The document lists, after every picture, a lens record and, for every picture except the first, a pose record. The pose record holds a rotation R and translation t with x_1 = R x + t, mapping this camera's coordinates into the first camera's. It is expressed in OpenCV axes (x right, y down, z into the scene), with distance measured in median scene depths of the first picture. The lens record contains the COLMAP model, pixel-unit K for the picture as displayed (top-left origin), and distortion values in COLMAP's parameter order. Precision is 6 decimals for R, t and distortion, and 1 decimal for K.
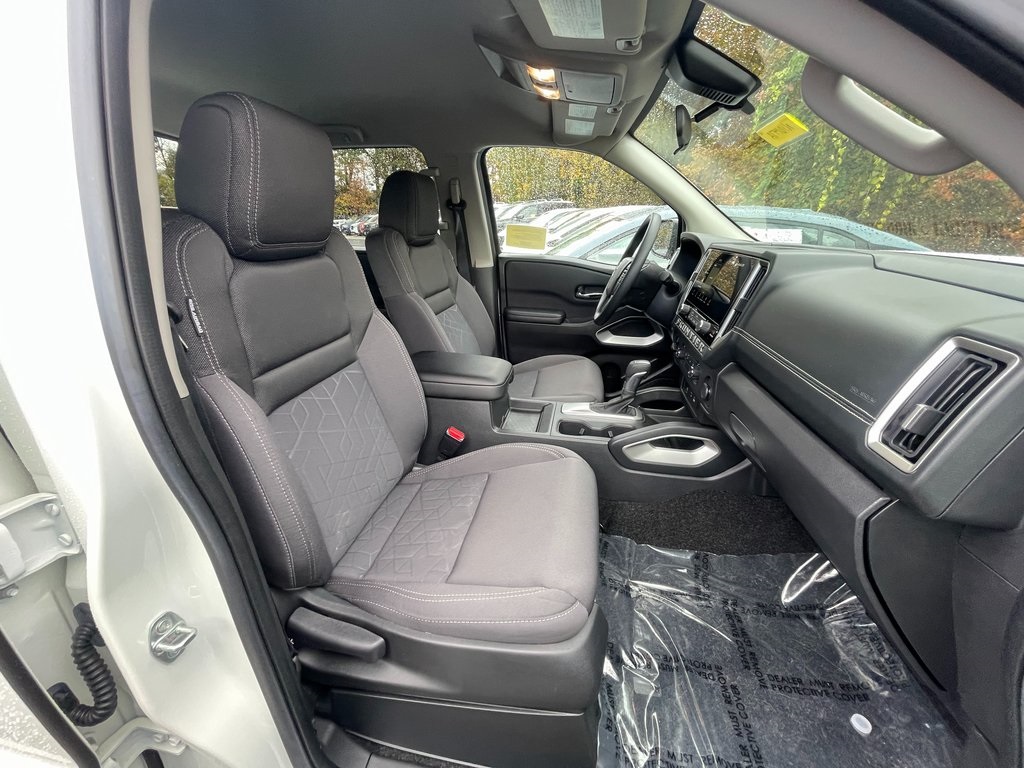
lens RADIAL K [[413.4, 0, 513.7], [0, 413.4, 388.8], [0, 0, 1]] dist [-0.000667, 0.000215]
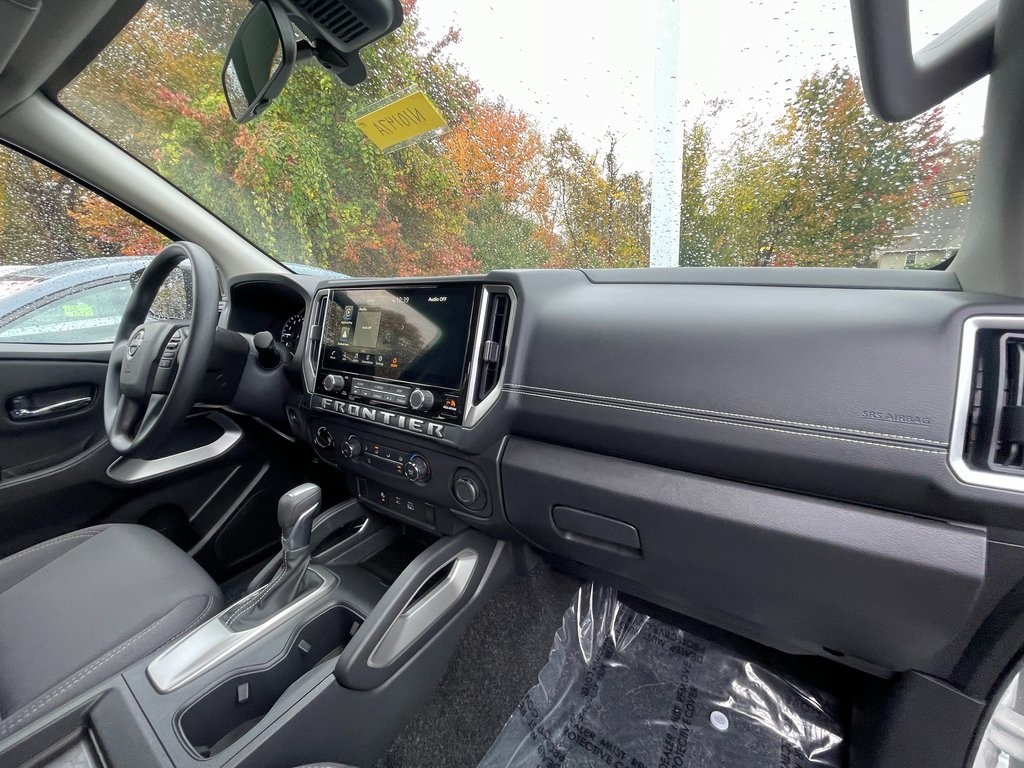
lens RADIAL K [[413.4, 0, 513.7], [0, 413.4, 388.8], [0, 0, 1]] dist [-0.000667, 0.000215]
pose [[0.420195, -0.257391, 0.870165, -0.016199], [0.374120, 0.922776, 0.092294, -0.121286], [-0.826723, 0.286764, 0.484041, 0.413173]]
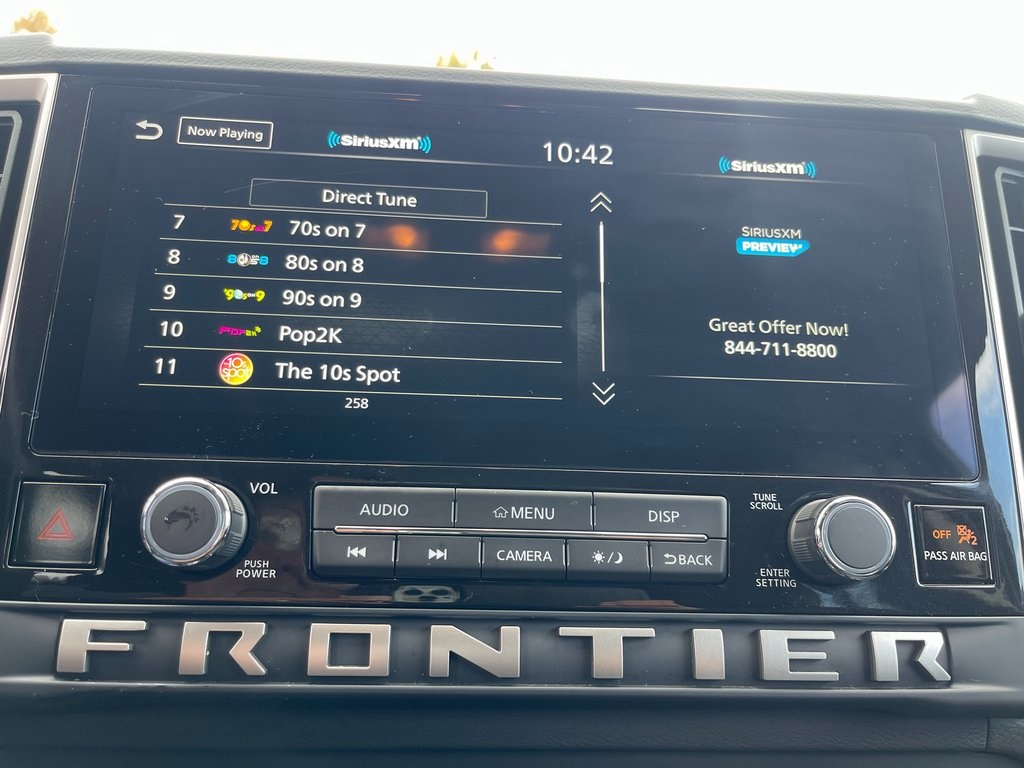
lens RADIAL K [[741.8, 0, 512.0], [0, 741.8, 384.0], [0, 0, 1]] dist [0.030079, -0.058010]
pose [[-0.227911, -0.084451, 0.970013, 0.161655], [0.322589, 0.933418, 0.157059, -0.197823], [-0.918691, 0.348711, -0.185493, 0.803533]]
